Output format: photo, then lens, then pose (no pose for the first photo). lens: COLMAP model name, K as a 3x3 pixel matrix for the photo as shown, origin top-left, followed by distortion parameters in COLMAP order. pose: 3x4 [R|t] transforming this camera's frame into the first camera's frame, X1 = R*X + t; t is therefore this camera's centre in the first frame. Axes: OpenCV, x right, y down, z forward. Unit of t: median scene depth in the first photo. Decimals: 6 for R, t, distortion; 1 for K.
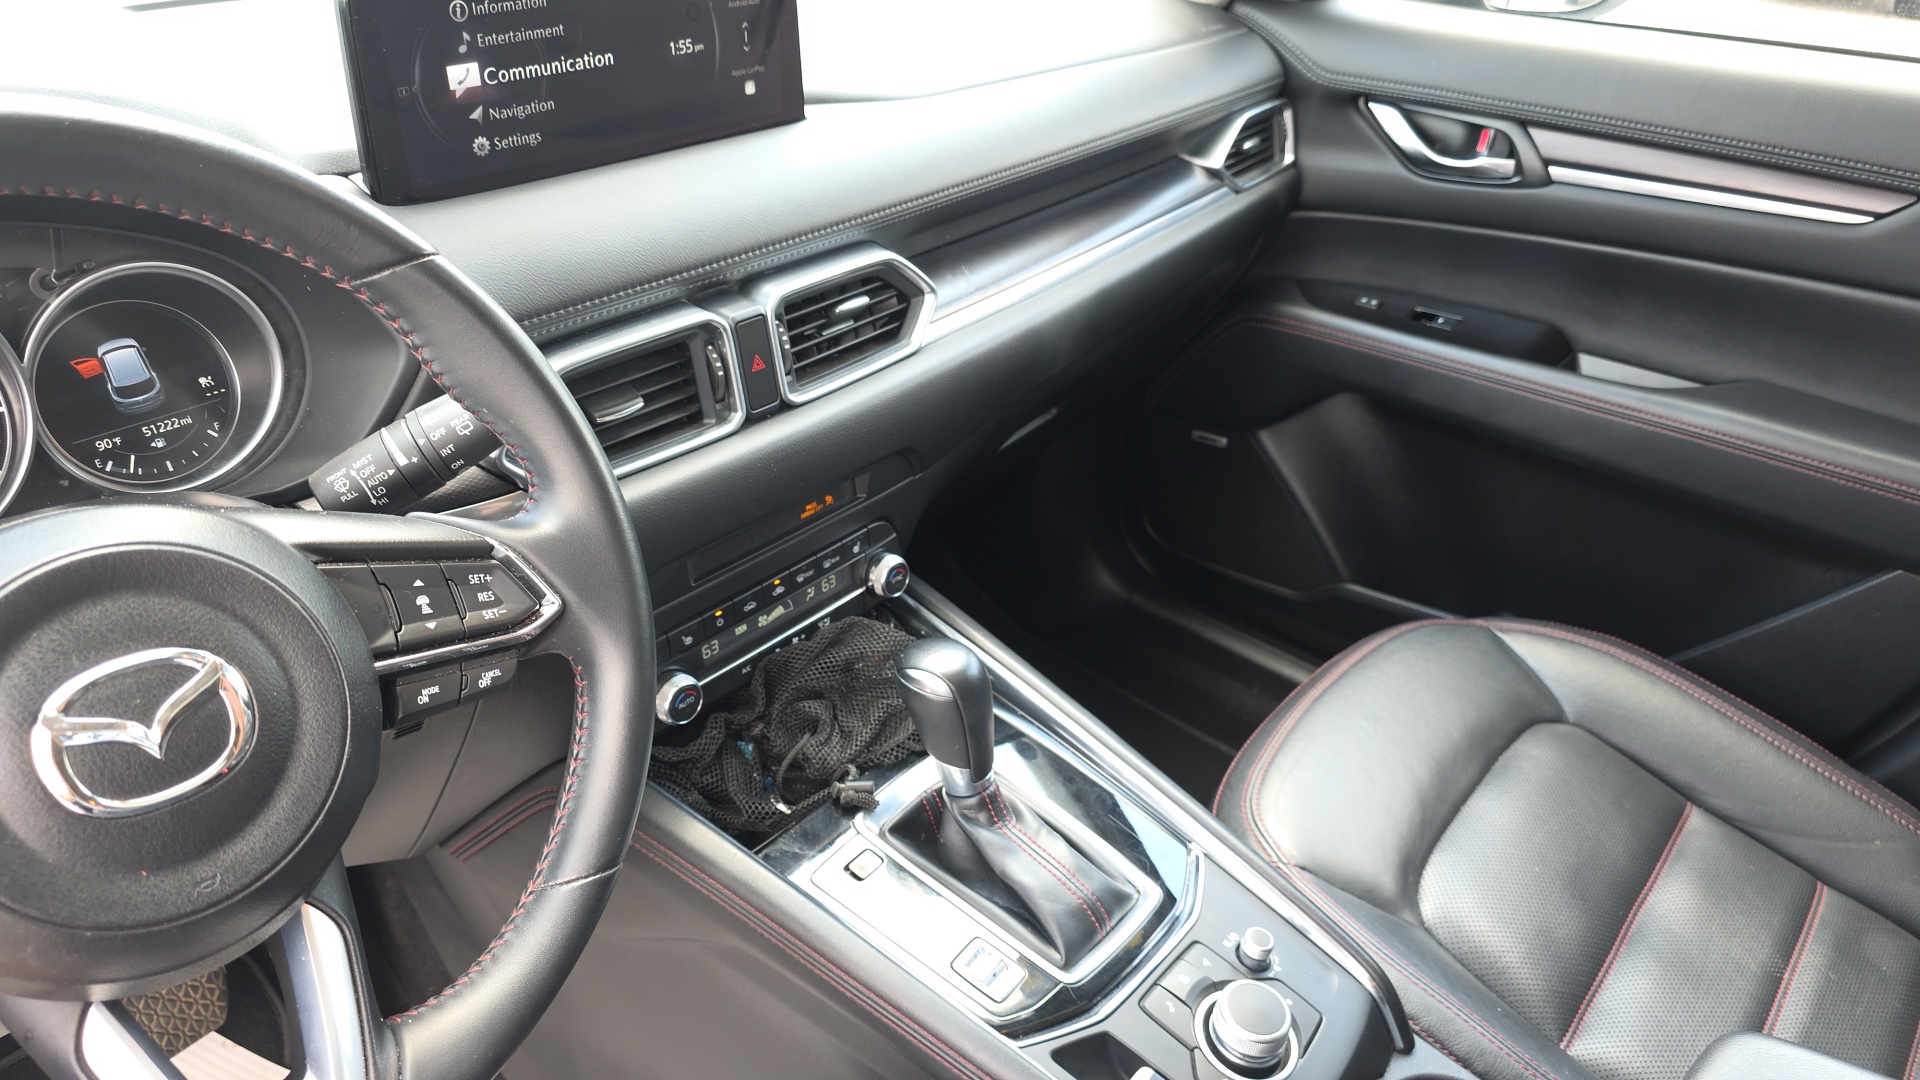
lens RADIAL K [[1299.1, 0, 957.9], [0, 1299.1, 530.2], [0, 0, 1]] dist [0.046567, -0.049625]
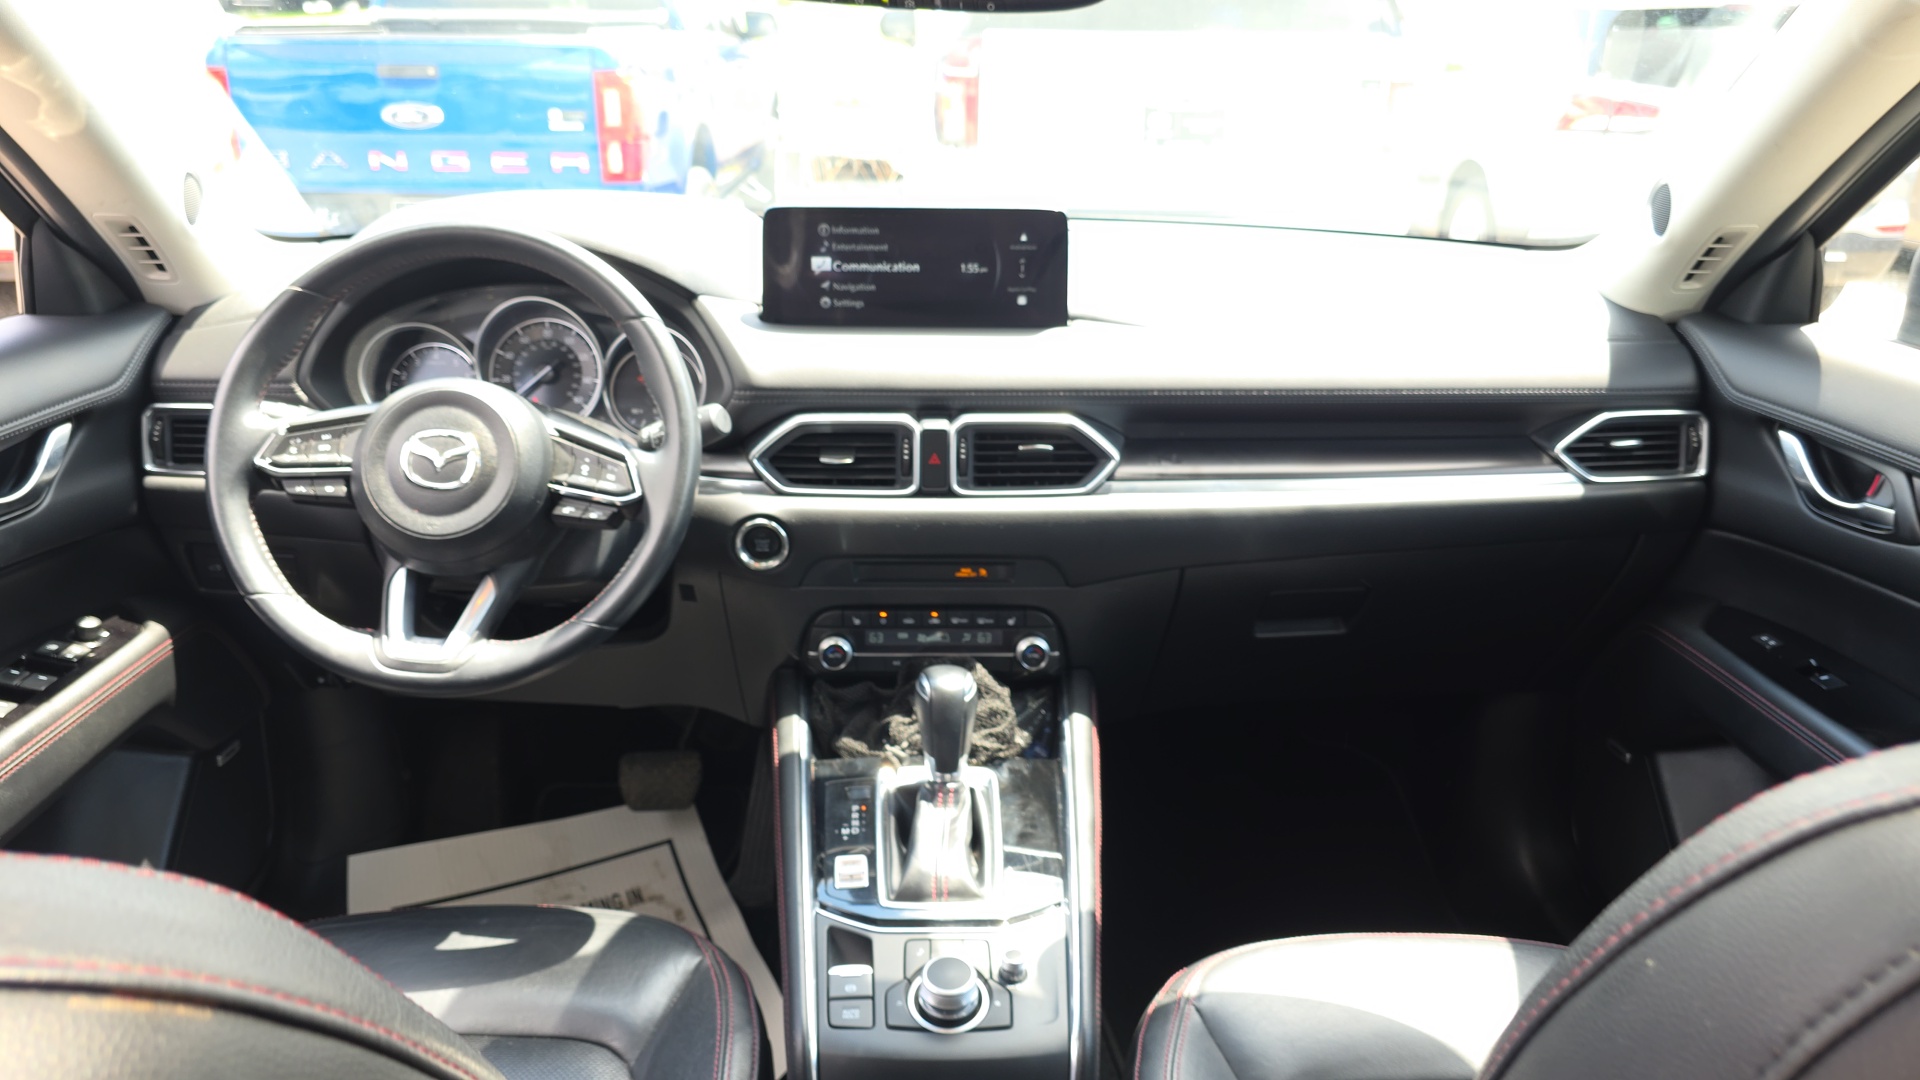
lens RADIAL K [[1299.1, 0, 940.8], [0, 1299.1, 505.1], [0, 0, 1]] dist [0.046567, -0.049625]
pose [[0.666295, 0.220692, -0.712283, 0.920602], [-0.374411, 0.925078, -0.063614, 0.017054], [0.644878, 0.309072, 0.699004, -0.054954]]
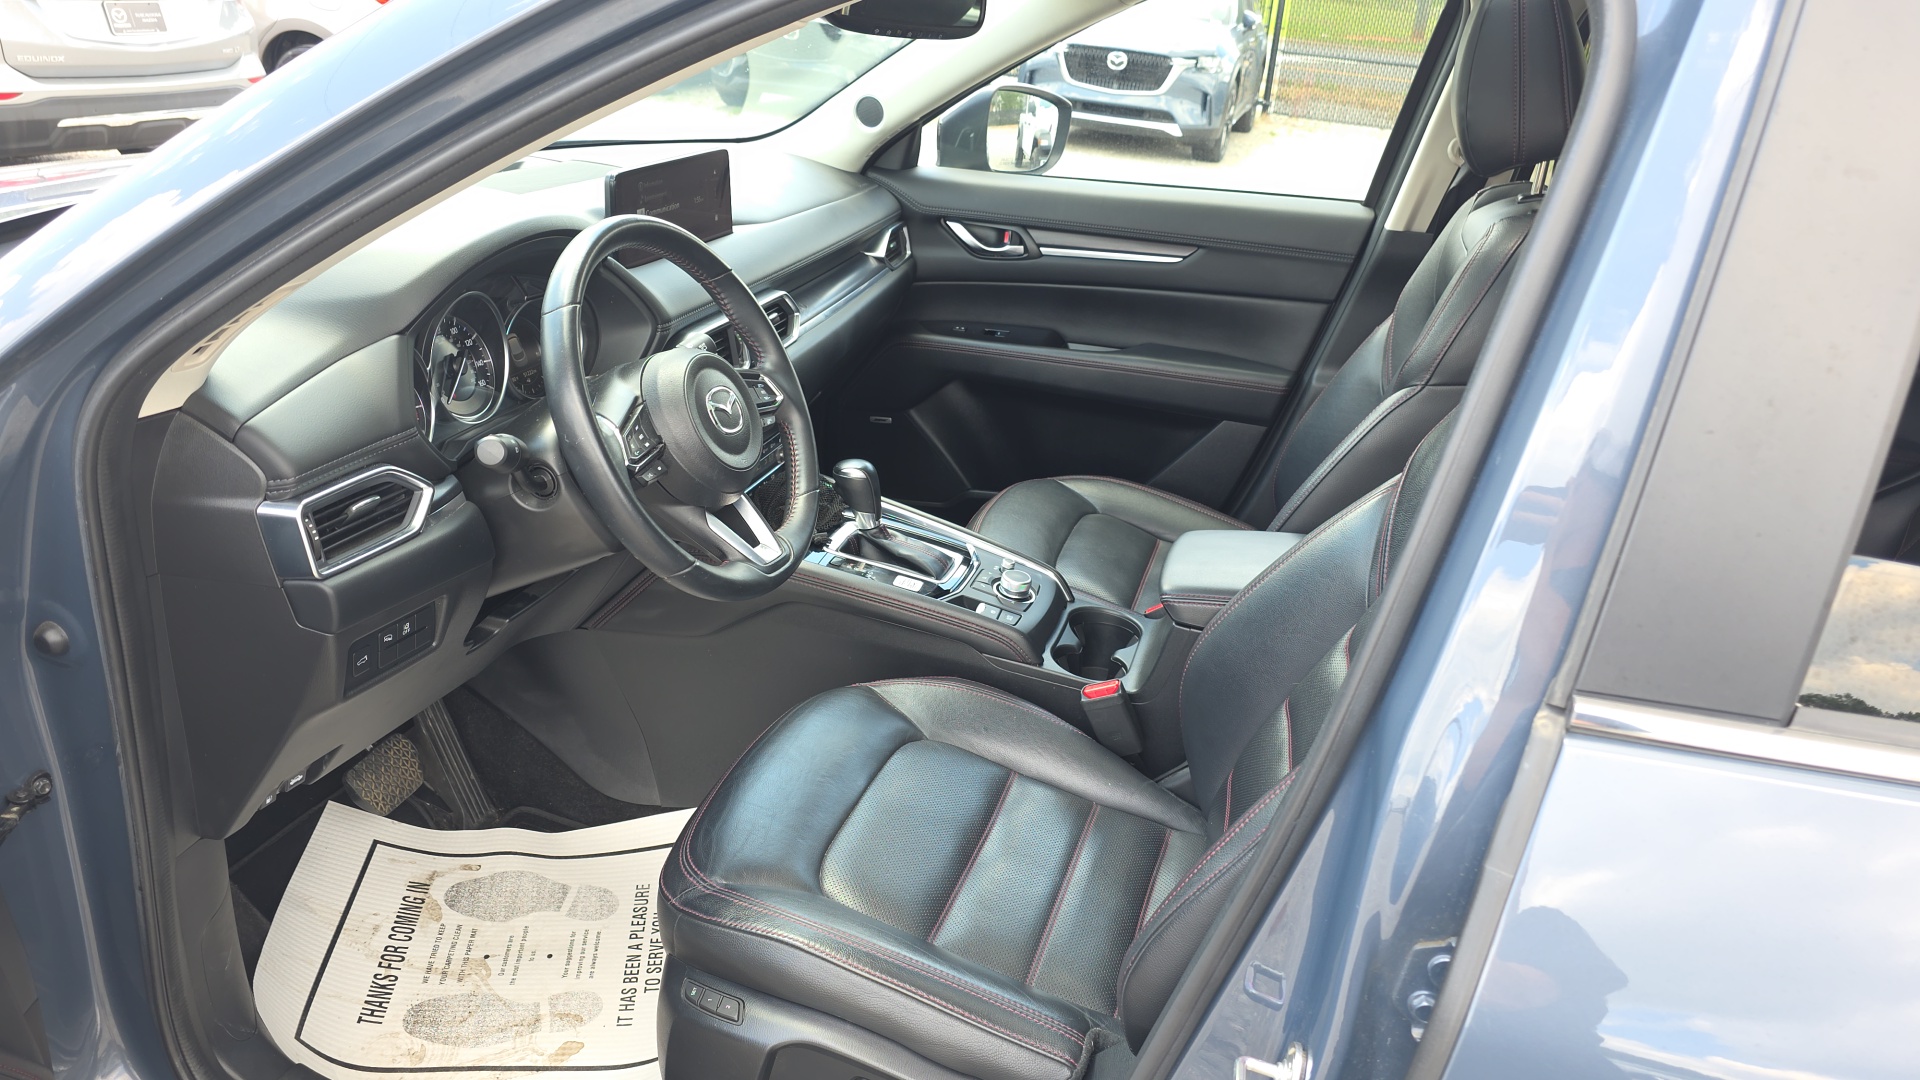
lens RADIAL K [[1299.1, 0, 943.5], [0, 1299.1, 539.2], [0, 0, 1]] dist [0.046567, -0.049625]
pose [[0.920325, -0.135220, 0.367039, -0.674607], [0.173532, 0.982096, -0.073308, 0.397705], [-0.350555, 0.131160, 0.927312, -1.037075]]
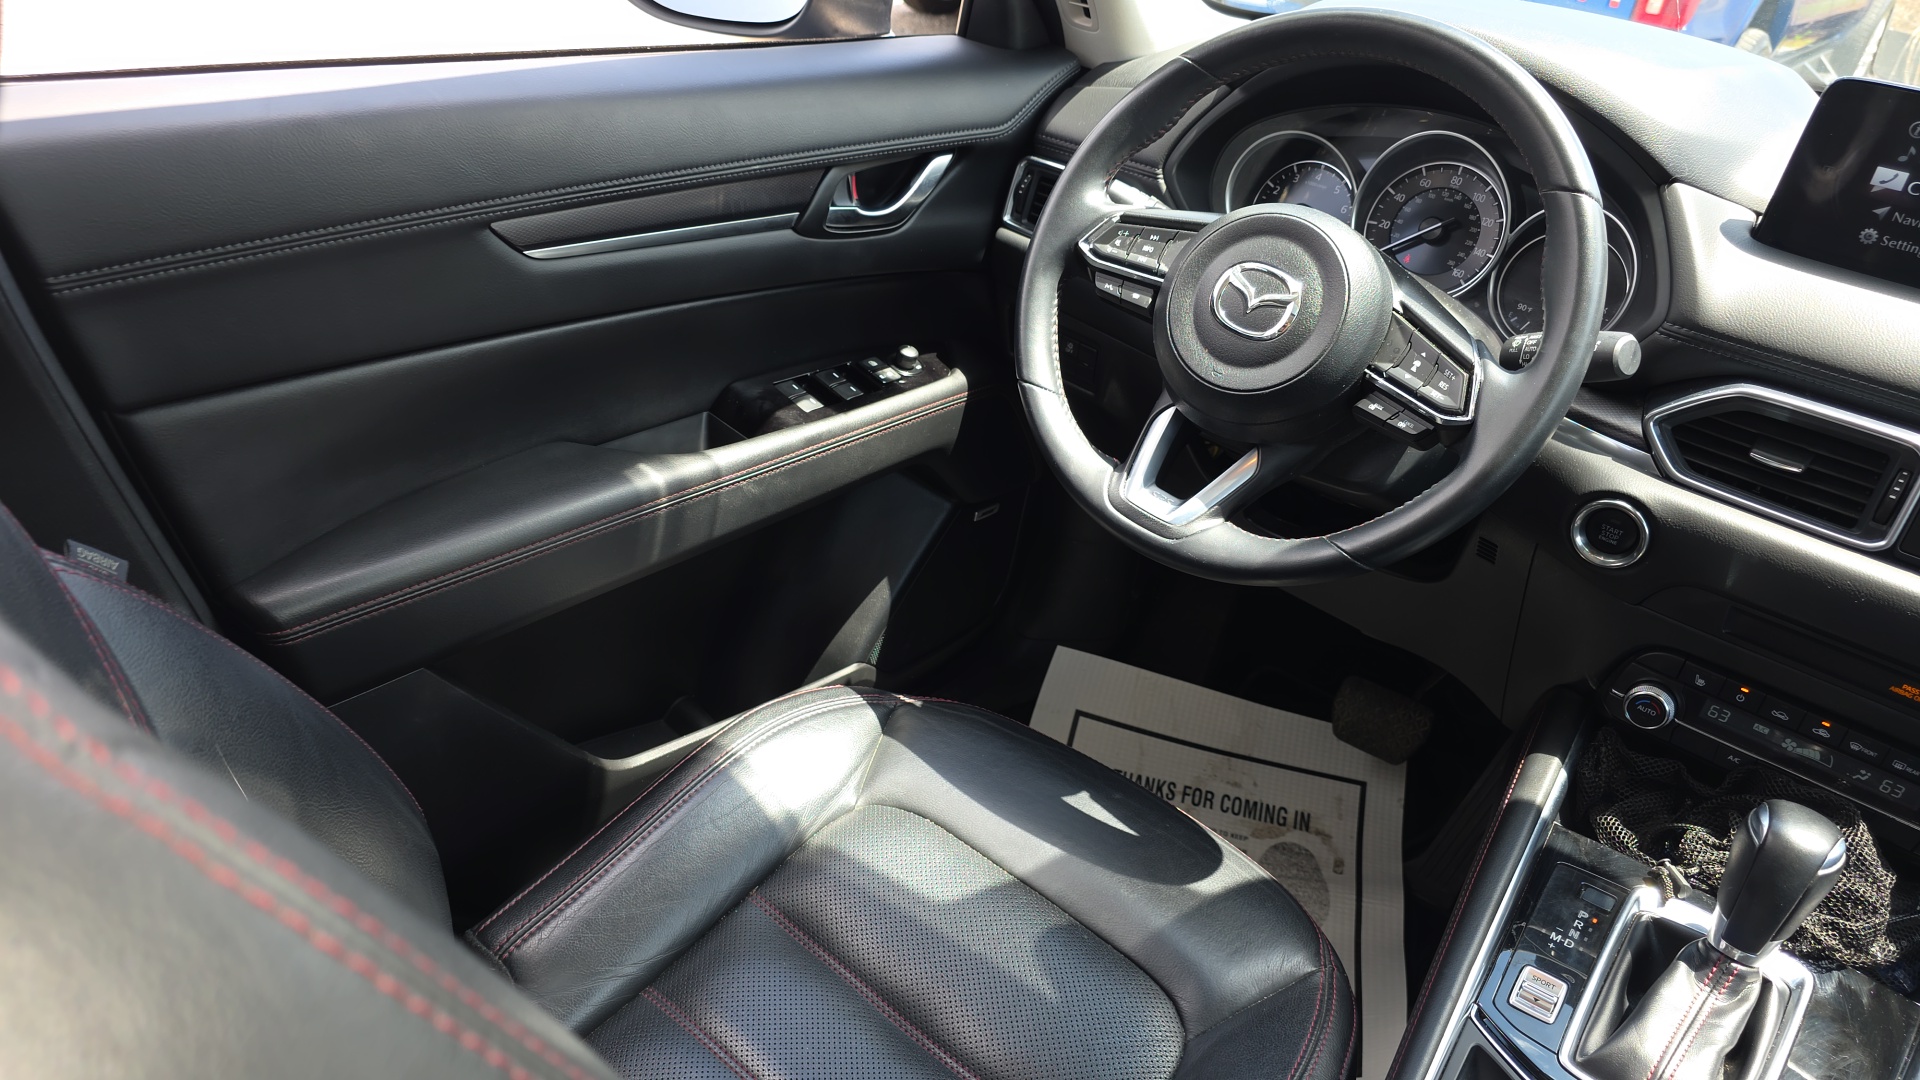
lens RADIAL K [[1299.1, 0, 930.7], [0, 1299.1, 545.9], [0, 0, 1]] dist [0.046567, -0.049625]
pose [[0.008128, 0.479971, -0.877247, 0.708177], [-0.603825, 0.701634, 0.378292, -0.023541], [0.797075, 0.526629, 0.295521, 0.085560]]
